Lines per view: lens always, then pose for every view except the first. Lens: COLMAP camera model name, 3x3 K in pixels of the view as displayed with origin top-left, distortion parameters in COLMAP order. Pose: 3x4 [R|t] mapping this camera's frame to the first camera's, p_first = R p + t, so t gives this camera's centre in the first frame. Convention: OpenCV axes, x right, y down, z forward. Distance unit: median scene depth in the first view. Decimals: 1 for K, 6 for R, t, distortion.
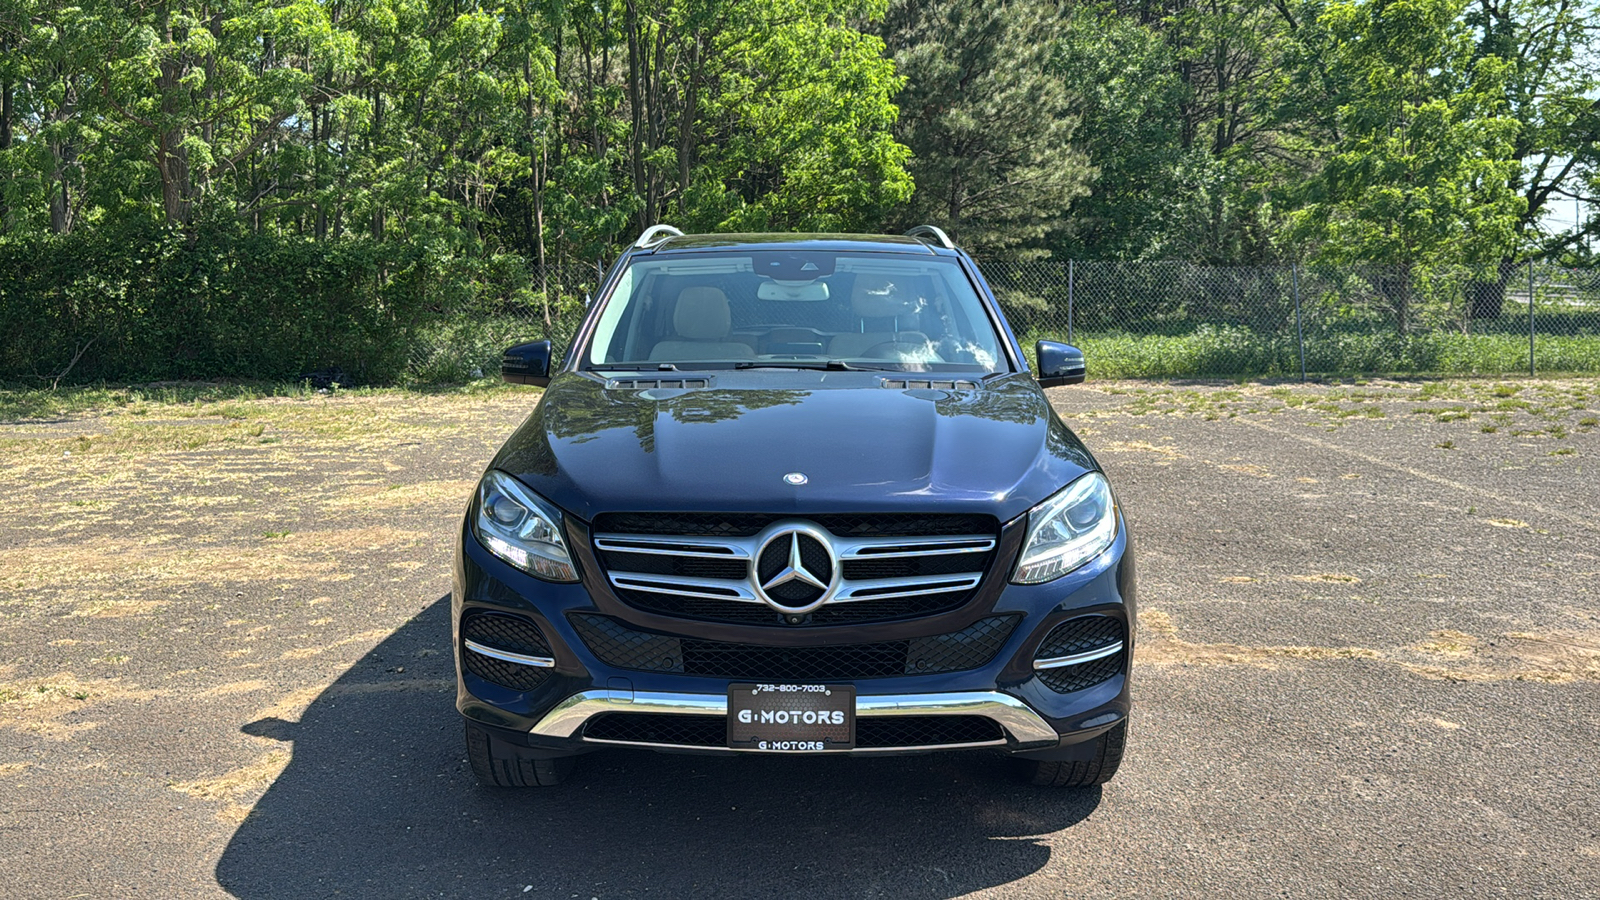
lens RADIAL K [[1450.6, 0, 800.0], [0, 1450.6, 450.0], [0, 0, 1]] dist [0.144066, -0.292177]
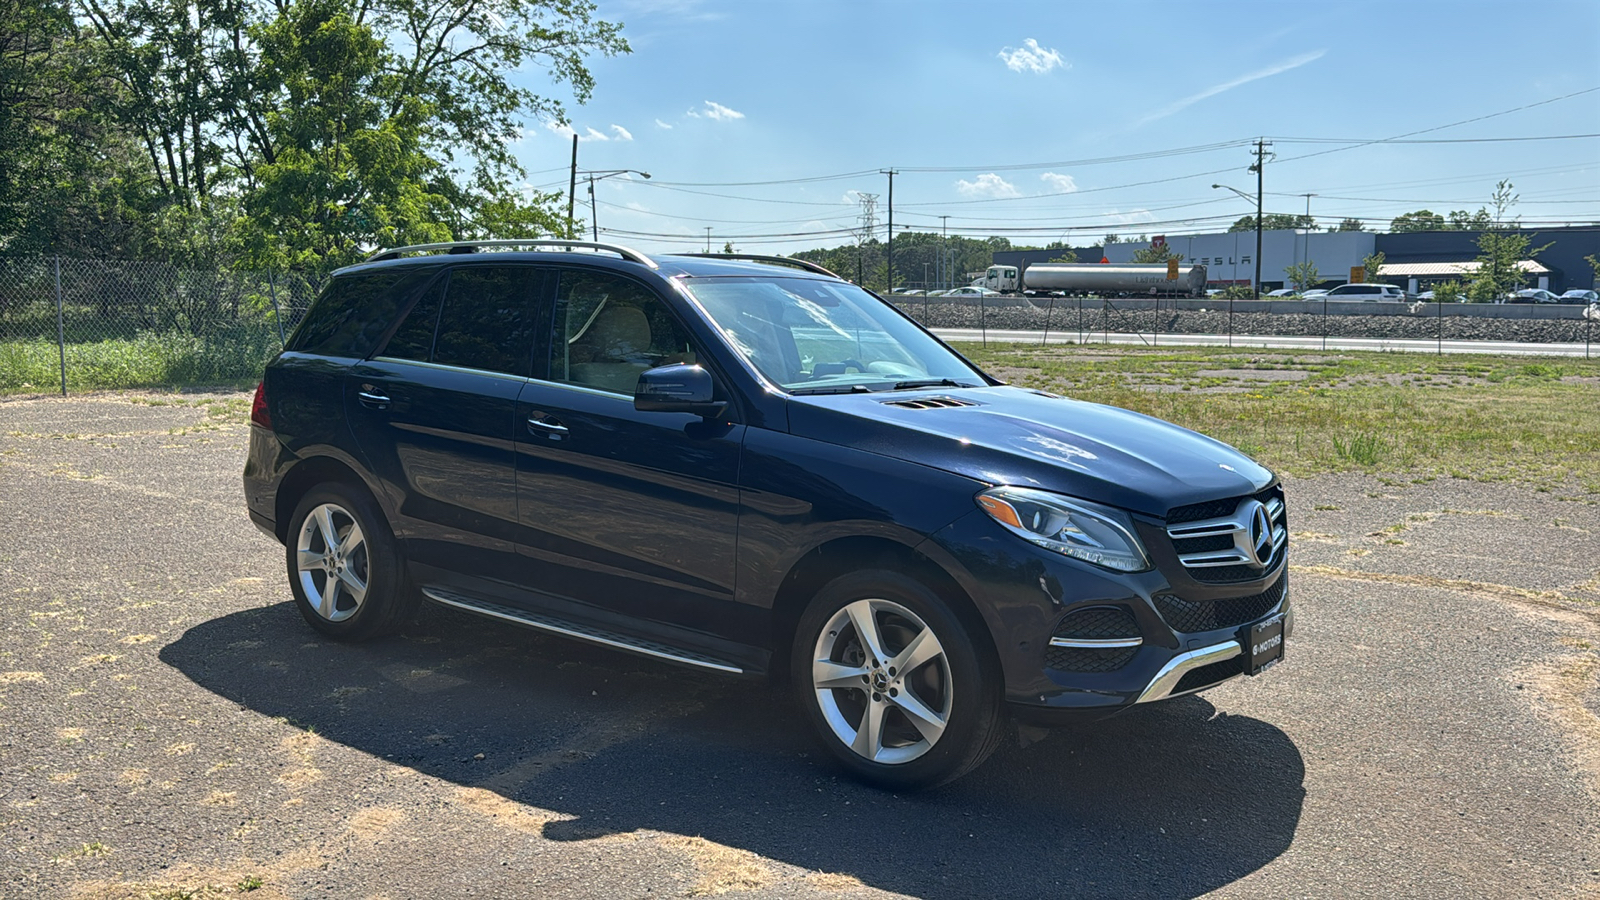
lens RADIAL K [[1450.6, 0, 800.0], [0, 1450.6, 450.0], [0, 0, 1]] dist [0.144066, -0.292177]
pose [[0.581504, -0.067114, 0.810771, -1.322047], [0.066056, 0.997196, 0.035169, -0.069183], [-0.810858, 0.033105, 0.584306, 0.549424]]
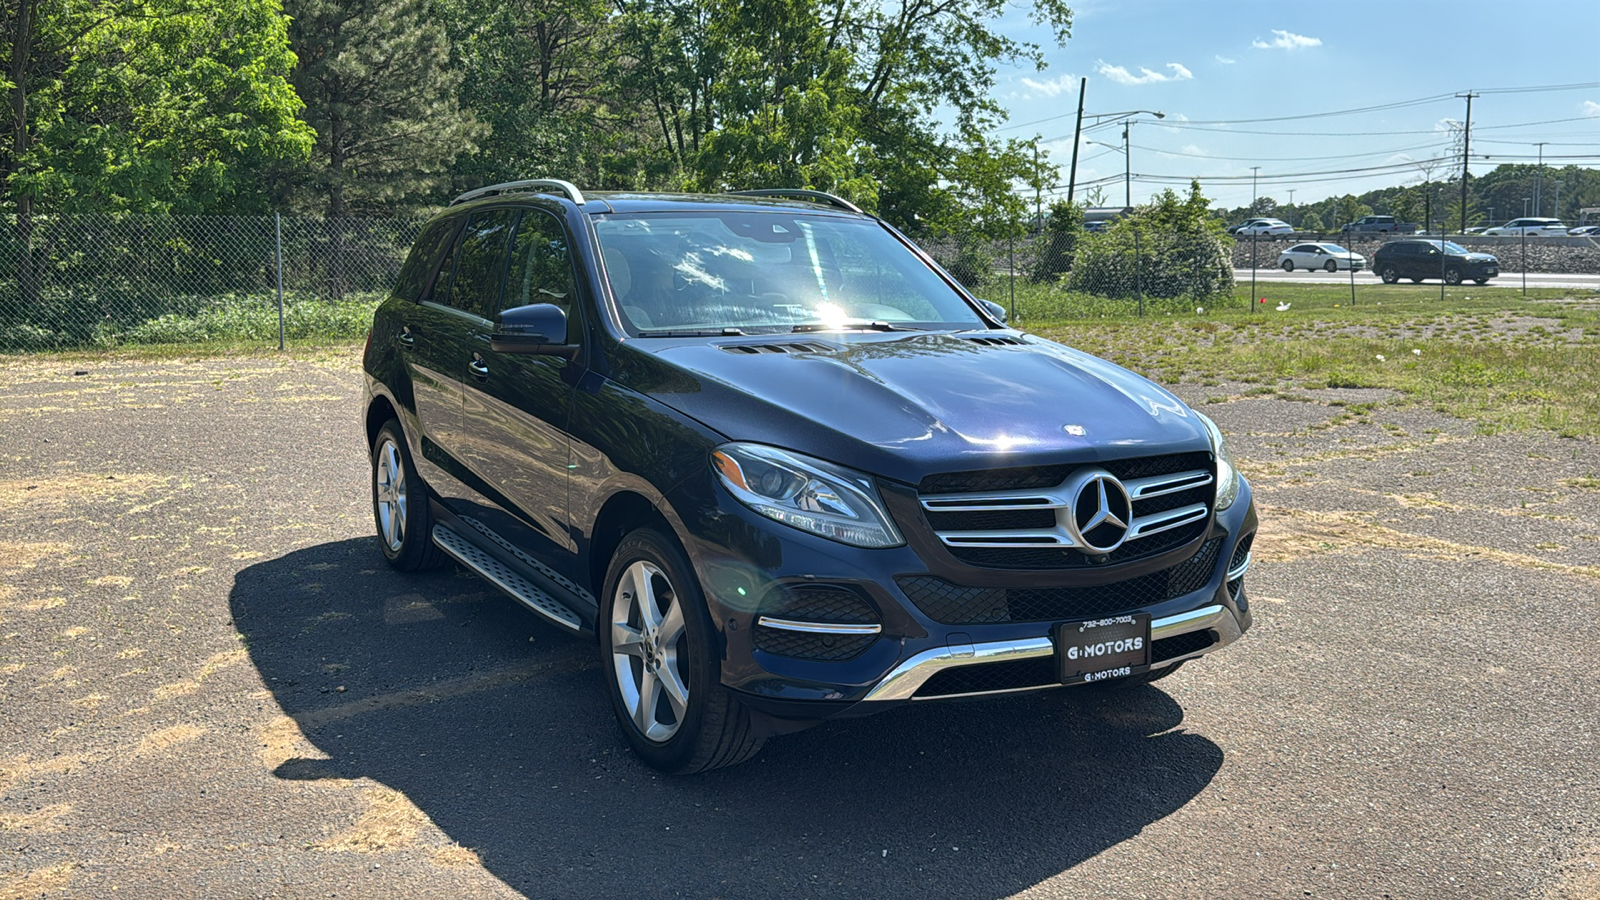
lens RADIAL K [[1450.6, 0, 800.0], [0, 1450.6, 450.0], [0, 0, 1]] dist [0.144066, -0.292177]
pose [[0.858954, -0.064664, 0.507953, -0.738696], [0.050153, 0.997849, 0.042220, -0.021346], [-0.509591, -0.010790, 0.860349, 0.179150]]
